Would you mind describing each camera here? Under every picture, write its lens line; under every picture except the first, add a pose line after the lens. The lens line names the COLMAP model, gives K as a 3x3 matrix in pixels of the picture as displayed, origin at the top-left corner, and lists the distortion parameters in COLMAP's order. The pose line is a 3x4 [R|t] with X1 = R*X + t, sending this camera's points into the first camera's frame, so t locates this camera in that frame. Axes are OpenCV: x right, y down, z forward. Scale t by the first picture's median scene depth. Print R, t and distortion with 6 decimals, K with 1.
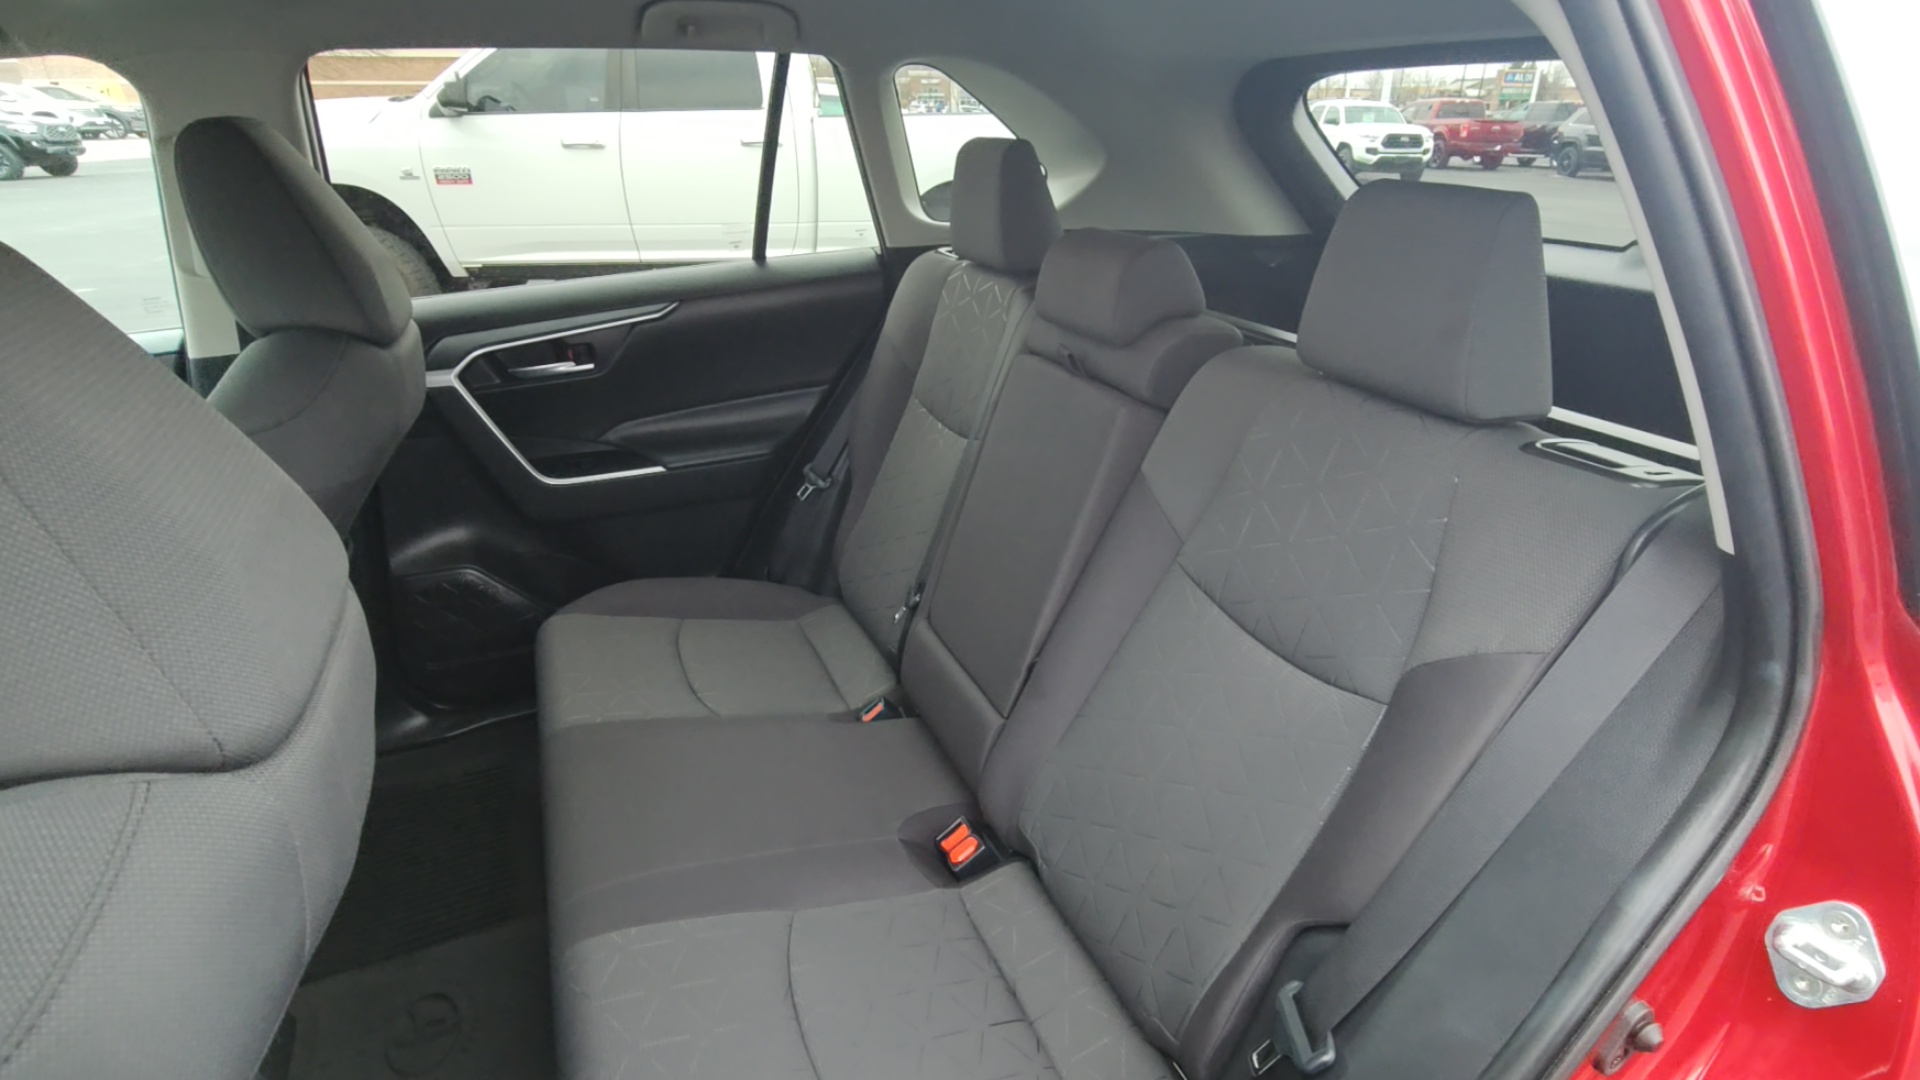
lens RADIAL K [[967.1, 0, 976.6], [0, 967.1, 543.9], [0, 0, 1]] dist [0.001241, -0.000838]
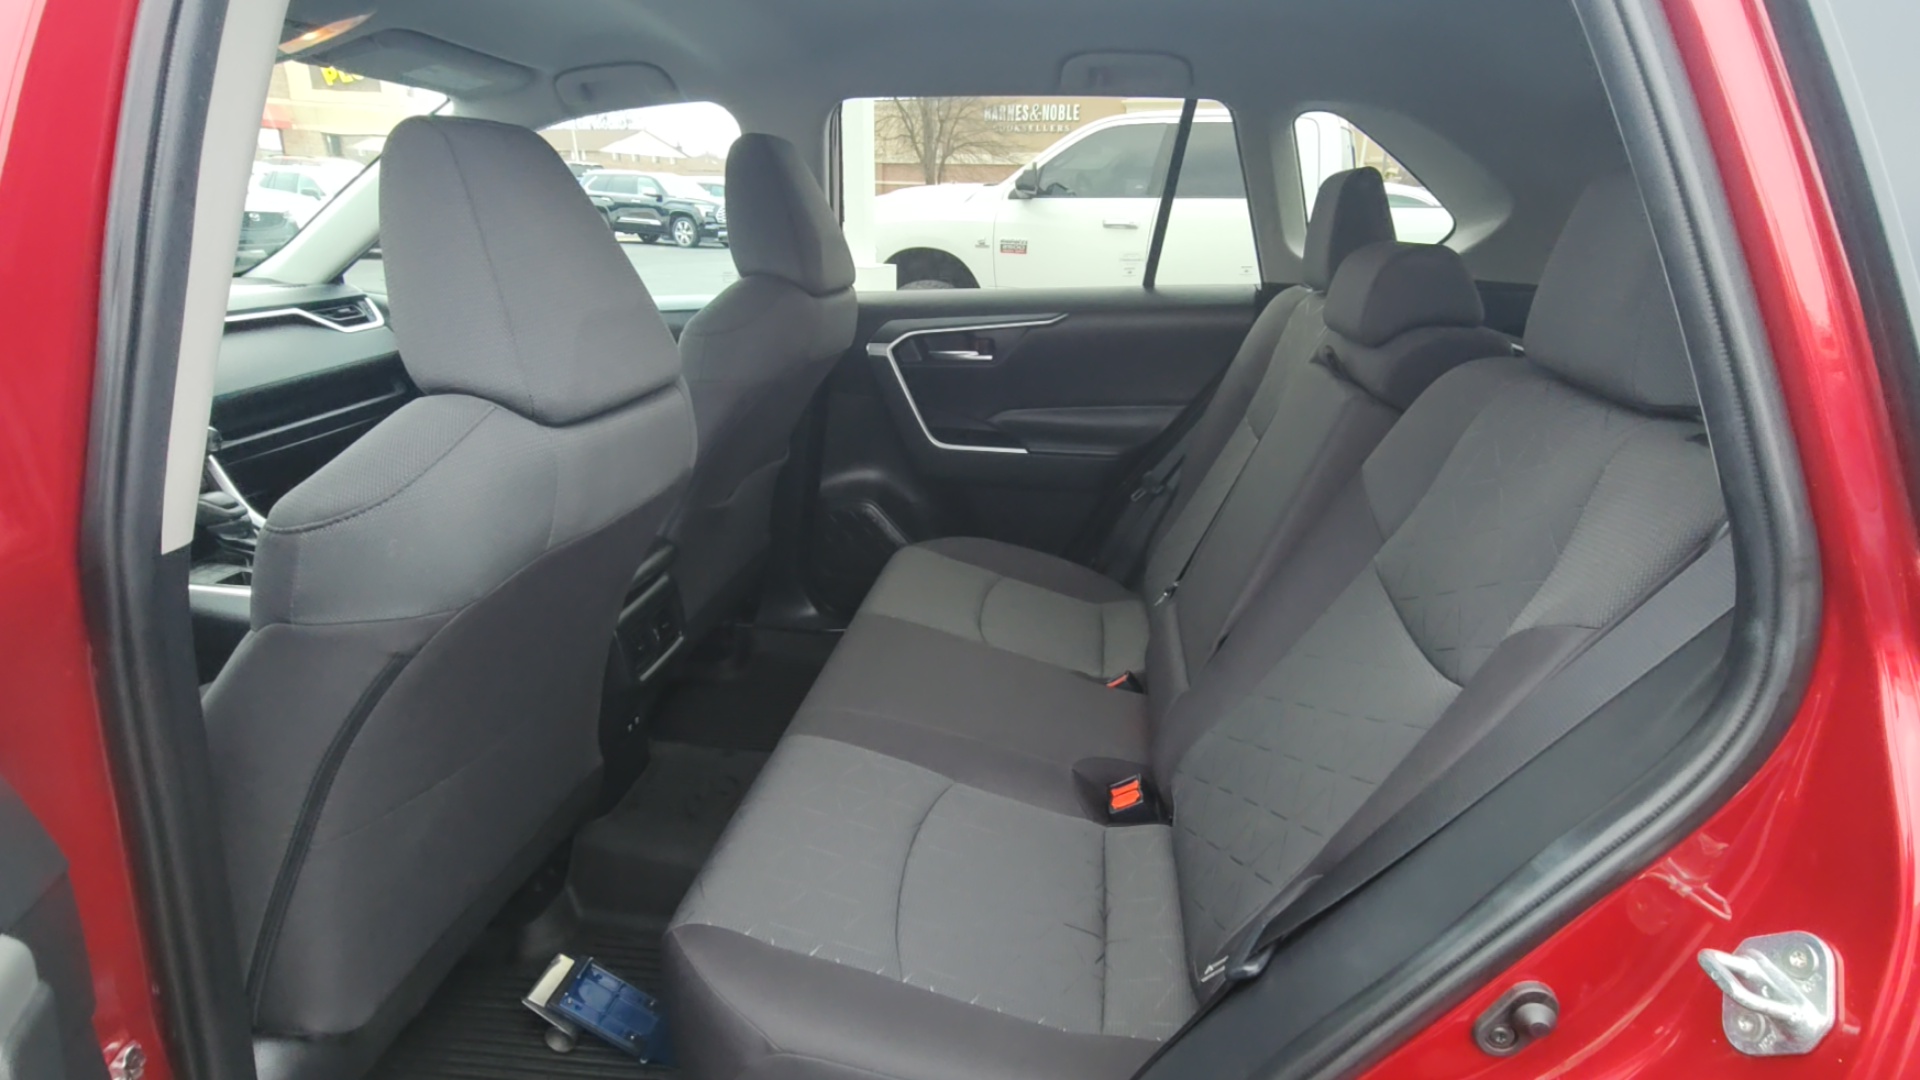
lens RADIAL K [[967.1, 0, 976.6], [0, 967.1, 543.9], [0, 0, 1]] dist [0.001241, -0.000838]
pose [[0.850098, 0.196338, -0.488656, 0.228994], [-0.244656, 0.968930, -0.036313, 0.092200], [0.466344, 0.150422, 0.871720, -0.028126]]
